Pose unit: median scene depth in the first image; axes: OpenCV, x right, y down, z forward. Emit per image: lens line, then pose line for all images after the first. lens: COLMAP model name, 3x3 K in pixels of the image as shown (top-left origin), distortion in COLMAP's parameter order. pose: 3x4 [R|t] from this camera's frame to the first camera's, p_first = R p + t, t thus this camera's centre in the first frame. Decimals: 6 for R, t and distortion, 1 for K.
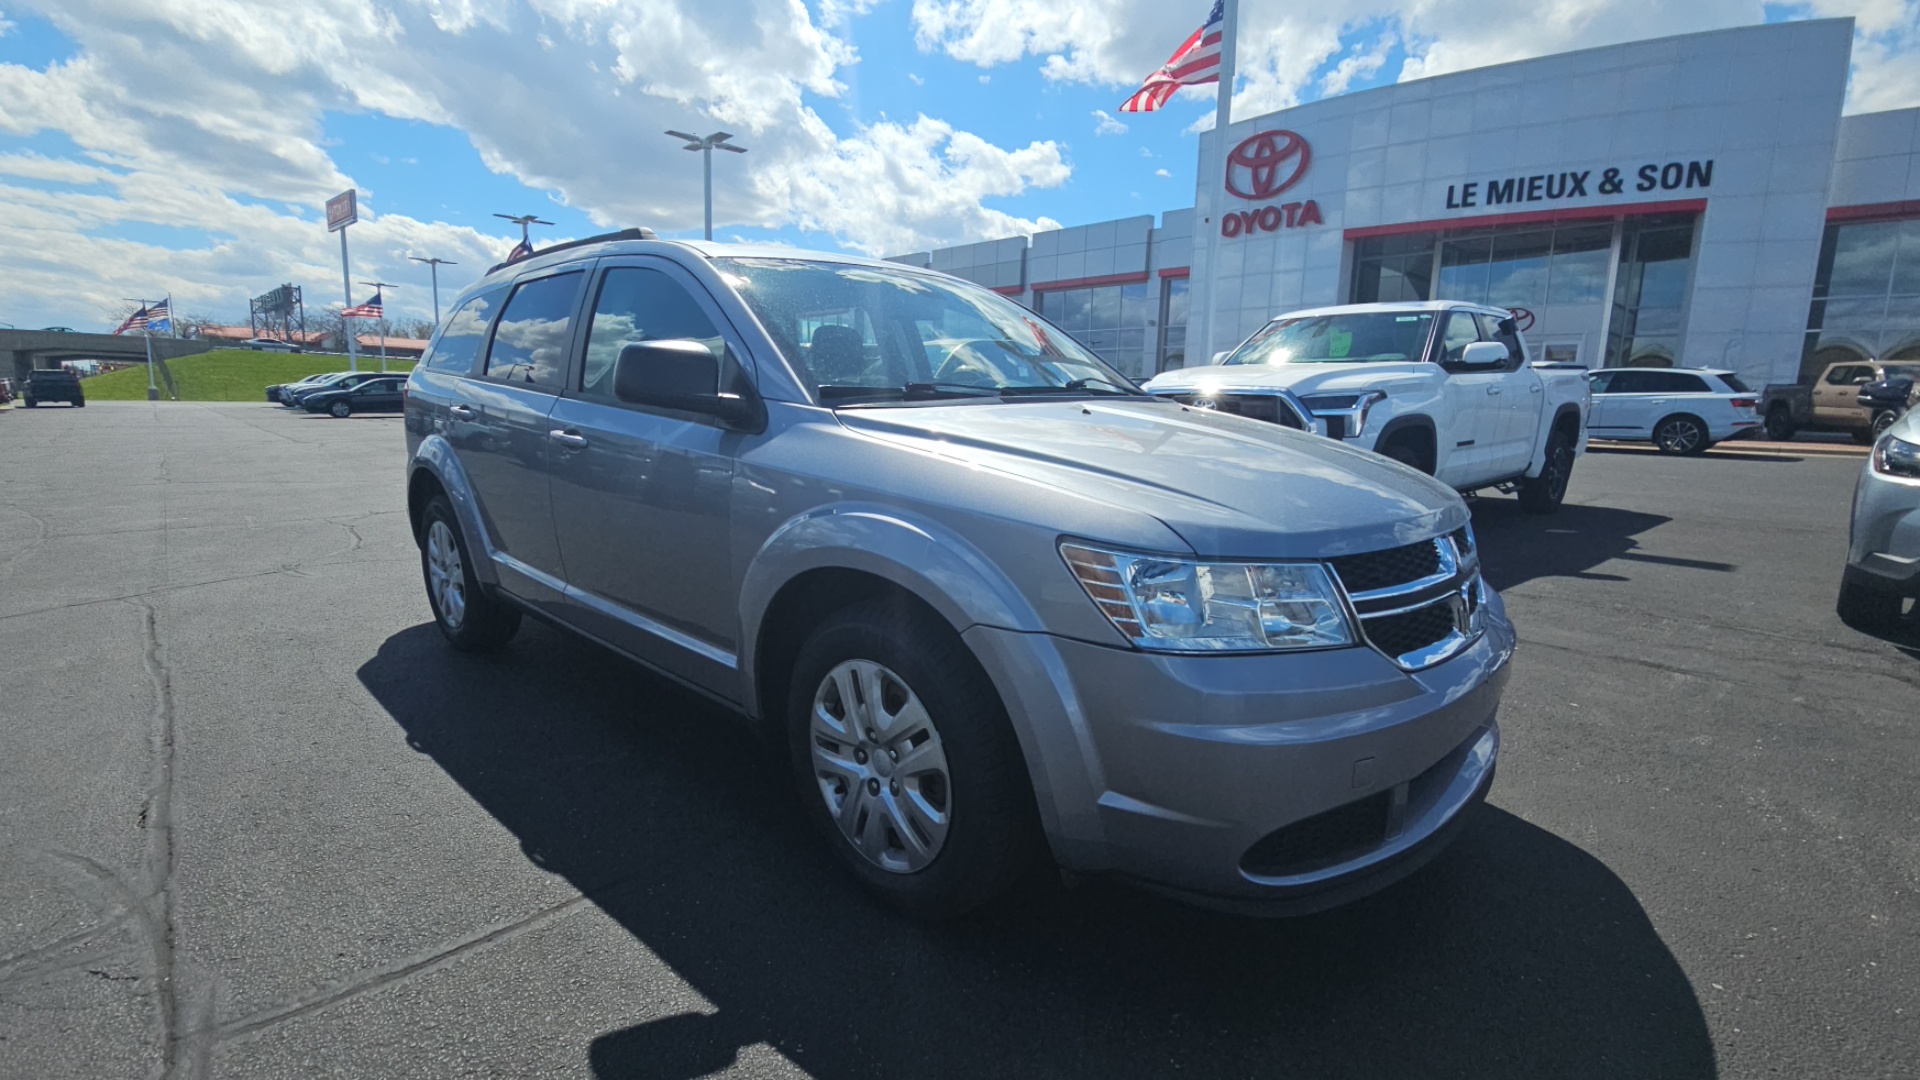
lens RADIAL K [[858.3, 0, 975.5], [0, 858.3, 535.2], [0, 0, 1]] dist [0.010478, -0.007498]
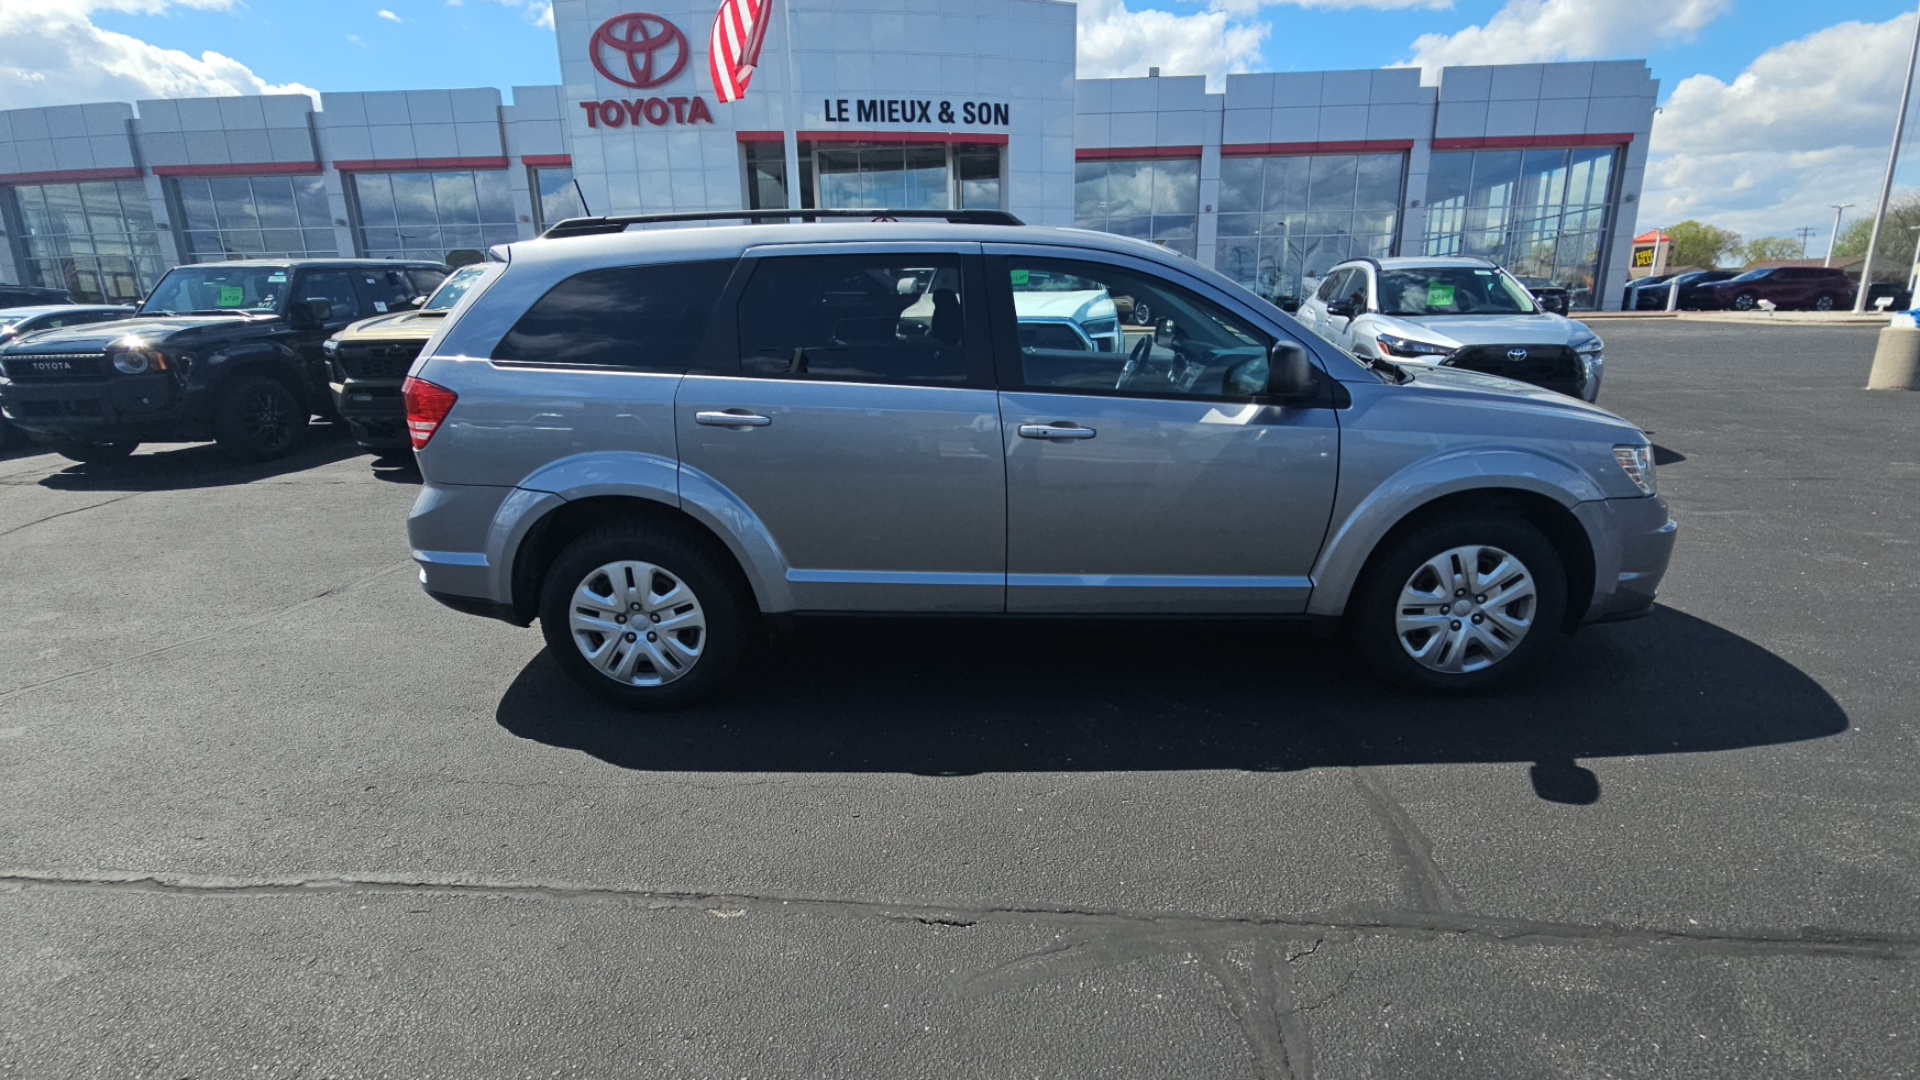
lens RADIAL K [[858.3, 0, 993.4], [0, 858.3, 528.3], [0, 0, 1]] dist [0.010478, -0.007498]
pose [[0.731203, -0.210324, 0.648927, -0.121177], [0.139553, 0.977284, 0.159502, -0.017453], [-0.667733, -0.026068, 0.743944, 0.028365]]
